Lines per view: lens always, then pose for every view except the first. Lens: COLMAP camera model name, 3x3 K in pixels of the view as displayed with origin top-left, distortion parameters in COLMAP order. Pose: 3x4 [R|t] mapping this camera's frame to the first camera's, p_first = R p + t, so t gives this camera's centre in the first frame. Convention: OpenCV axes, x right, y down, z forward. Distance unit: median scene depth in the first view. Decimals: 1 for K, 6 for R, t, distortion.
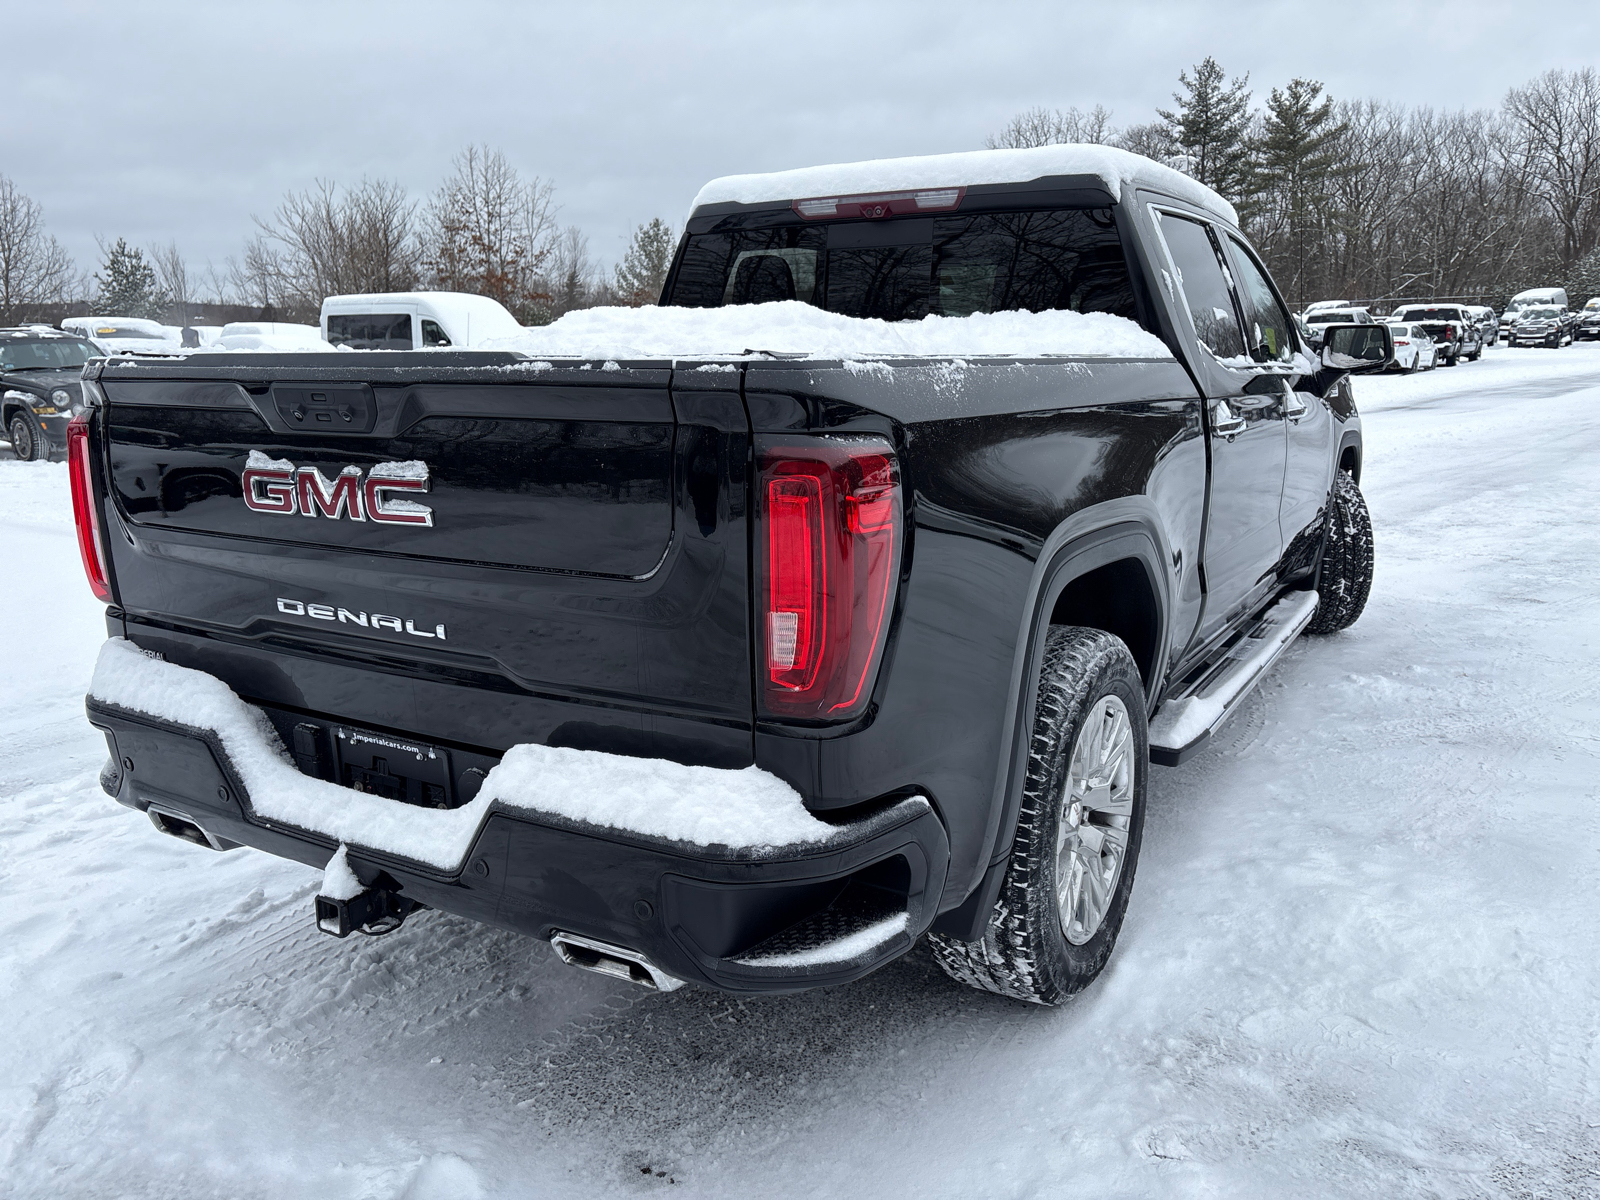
lens RADIAL K [[1196.3, 0, 800.0], [0, 1196.3, 600.0], [0, 0, 1]] dist [0.027356, -0.005516]
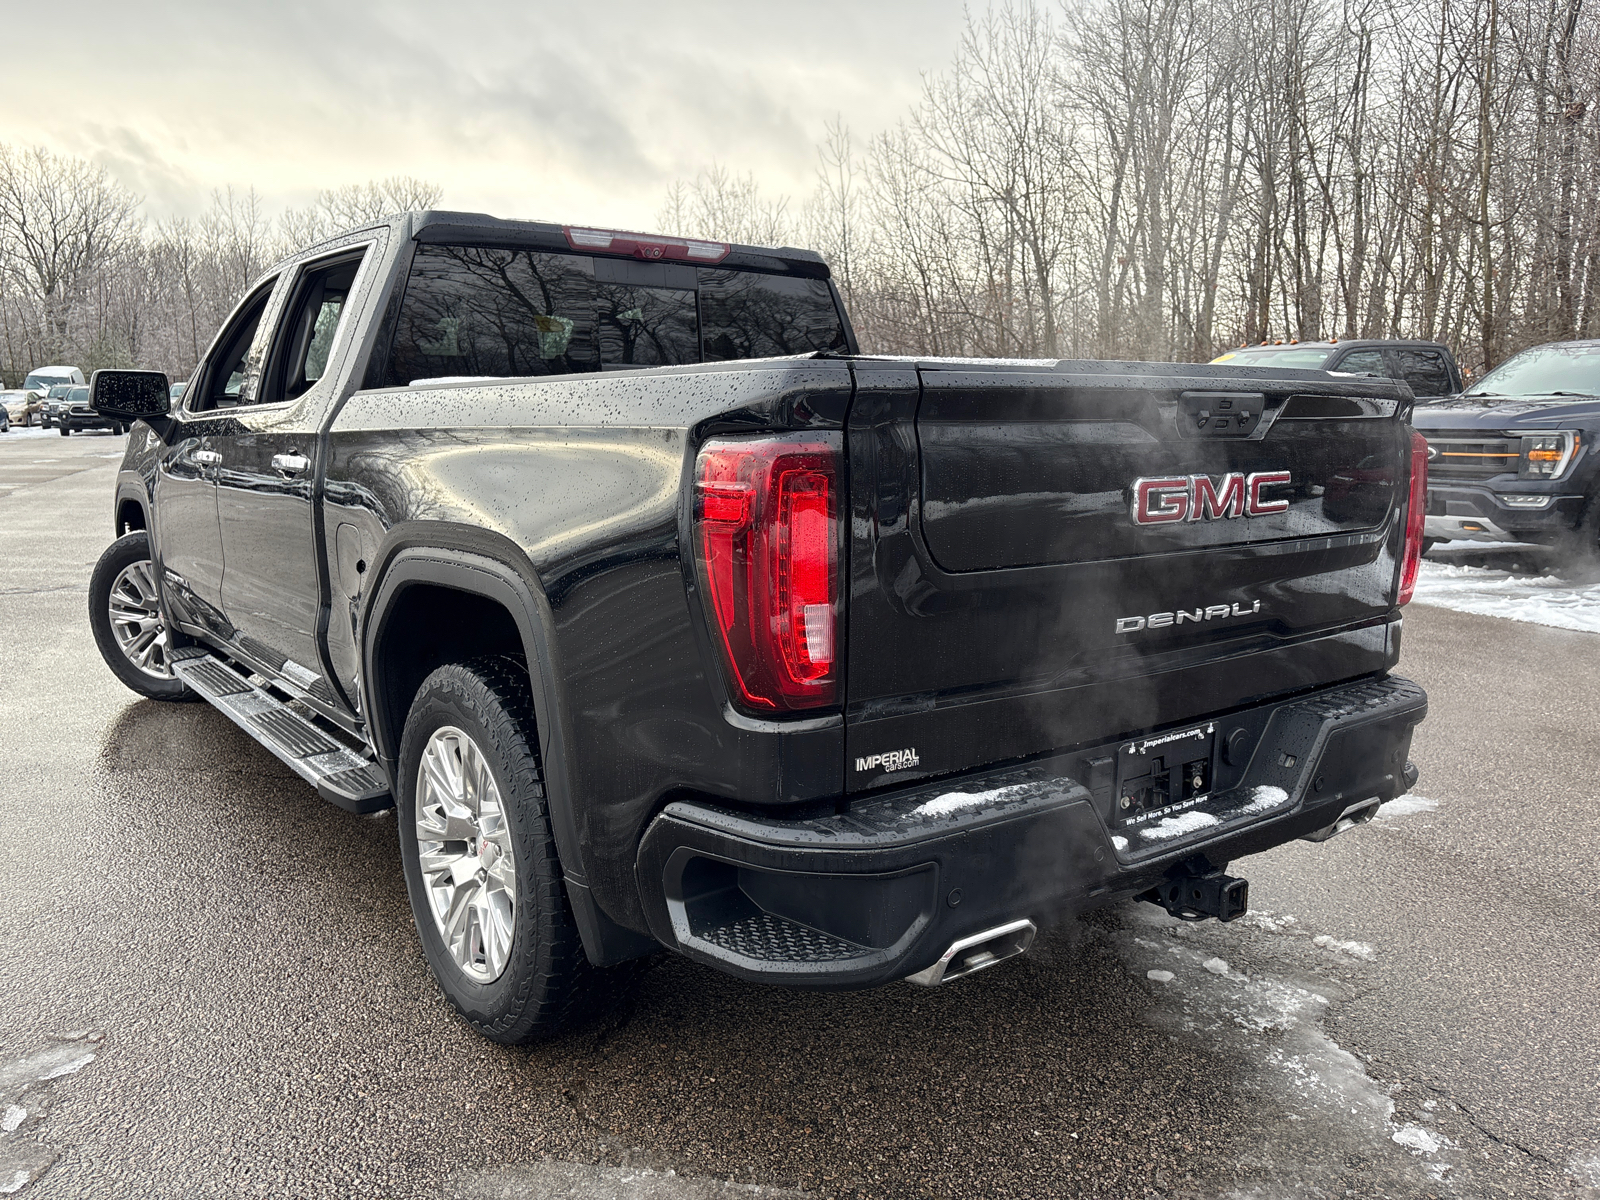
lens RADIAL K [[1196.3, 0, 800.0], [0, 1196.3, 600.0], [0, 0, 1]] dist [0.027356, -0.005516]
pose [[0.386524, -0.131267, 0.912890, -1.450626], [0.184701, 0.980785, 0.062826, -0.126815], [-0.903596, 0.144328, 0.403342, 0.877149]]
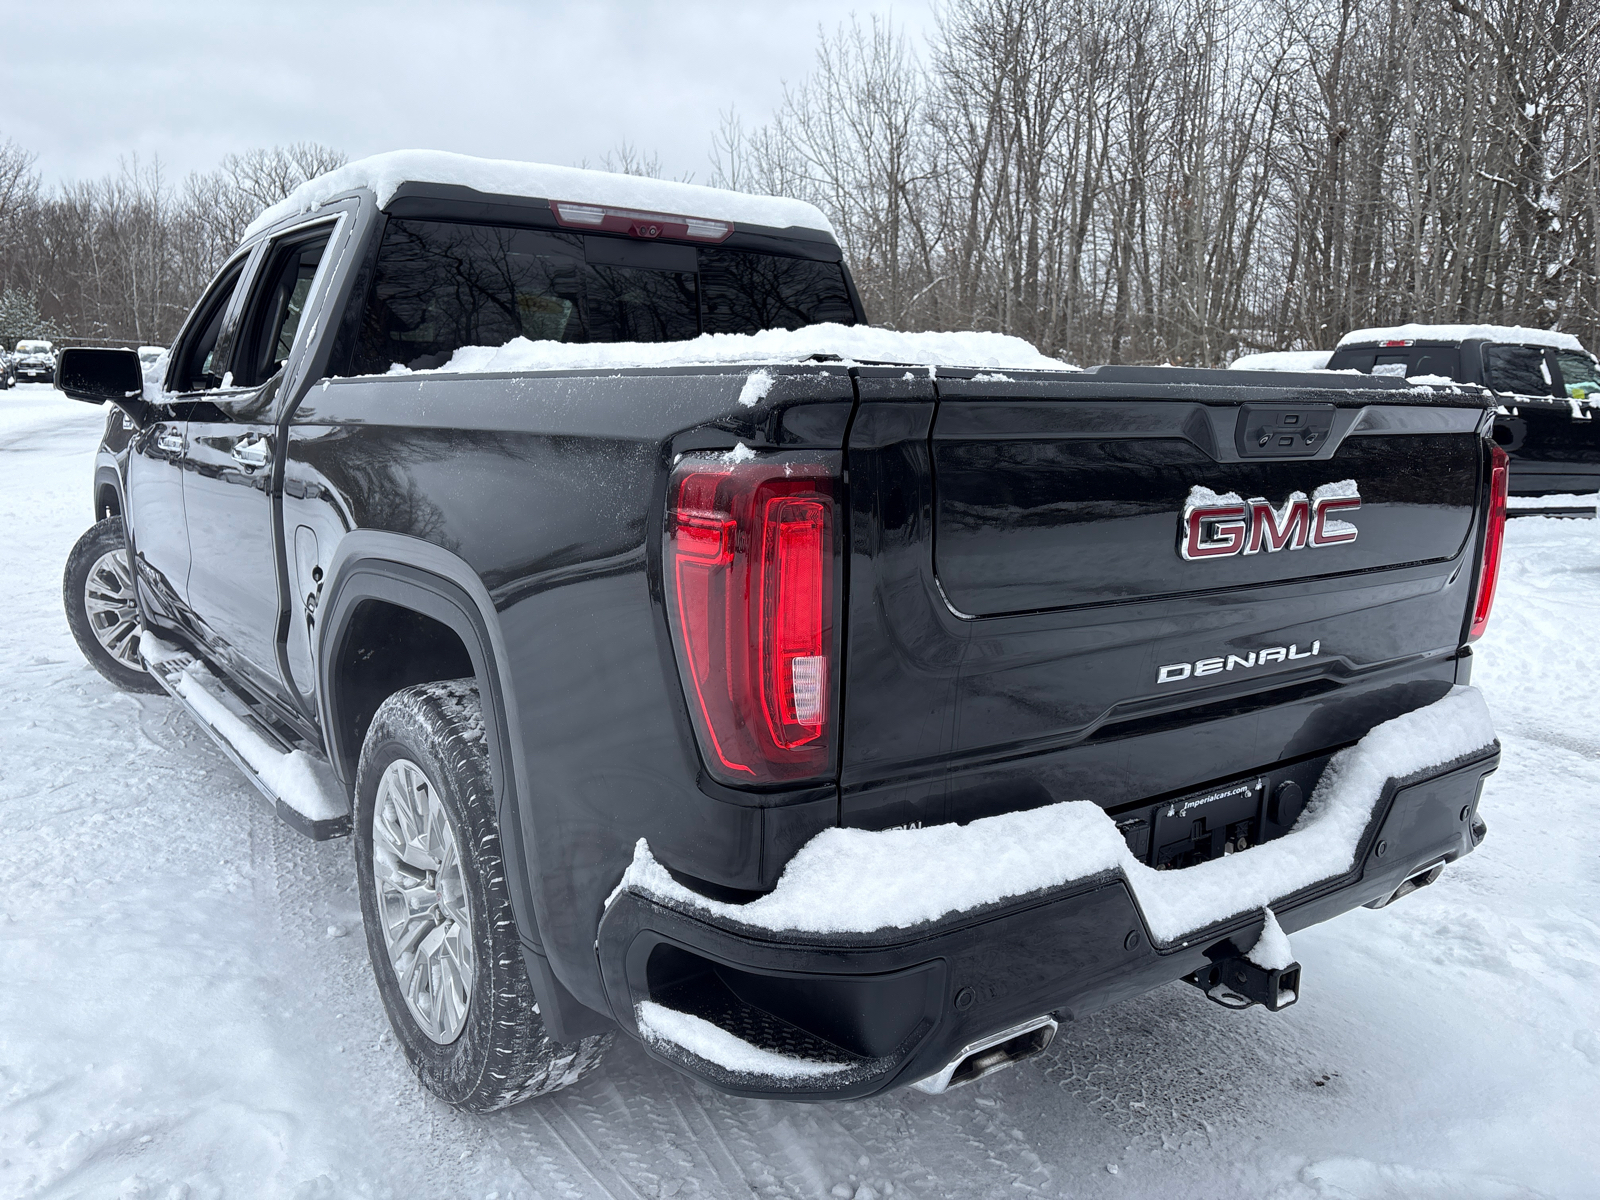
lens RADIAL K [[1206.4, 0, 800.0], [0, 1206.4, 600.0], [0, 0, 1]] dist [0.003233, -0.000067]
pose [[0.399509, -0.137433, 0.906369, -1.322121], [0.167590, 0.982986, 0.075180, -0.155158], [-0.901280, 0.121864, 0.415744, 0.909727]]
